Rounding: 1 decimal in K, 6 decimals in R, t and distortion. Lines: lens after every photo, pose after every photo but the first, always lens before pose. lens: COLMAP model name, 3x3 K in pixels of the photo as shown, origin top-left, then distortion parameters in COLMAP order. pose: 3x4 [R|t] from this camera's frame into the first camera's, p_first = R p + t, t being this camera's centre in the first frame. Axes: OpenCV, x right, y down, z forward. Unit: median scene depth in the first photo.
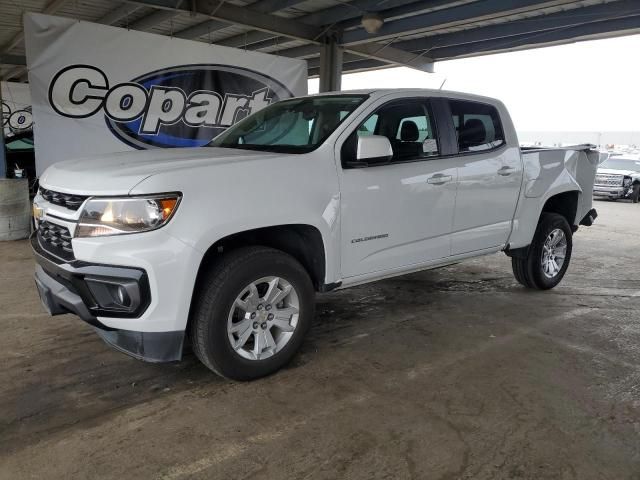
lens RADIAL K [[468.5, 0, 320.0], [0, 468.5, 240.0], [0, 0, 1]] dist [0.033396, -0.005685]
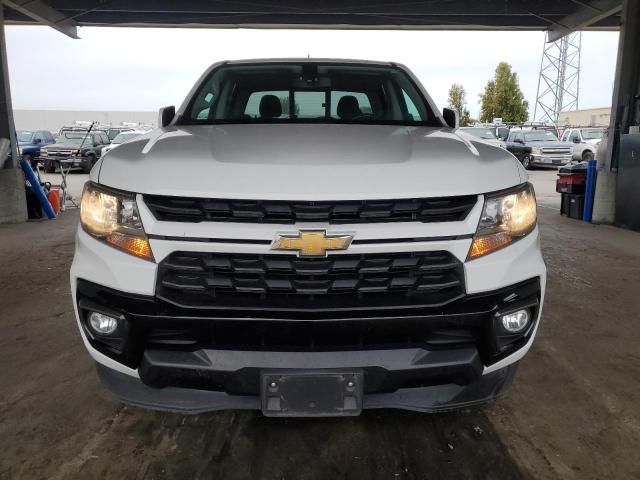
lens RADIAL K [[468.5, 0, 320.0], [0, 468.5, 240.0], [0, 0, 1]] dist [0.033396, -0.005685]
pose [[0.614867, -0.188483, 0.765776, -0.563971], [0.160200, 0.980626, 0.112735, -0.069260], [-0.772188, 0.053360, 0.633150, 0.372886]]
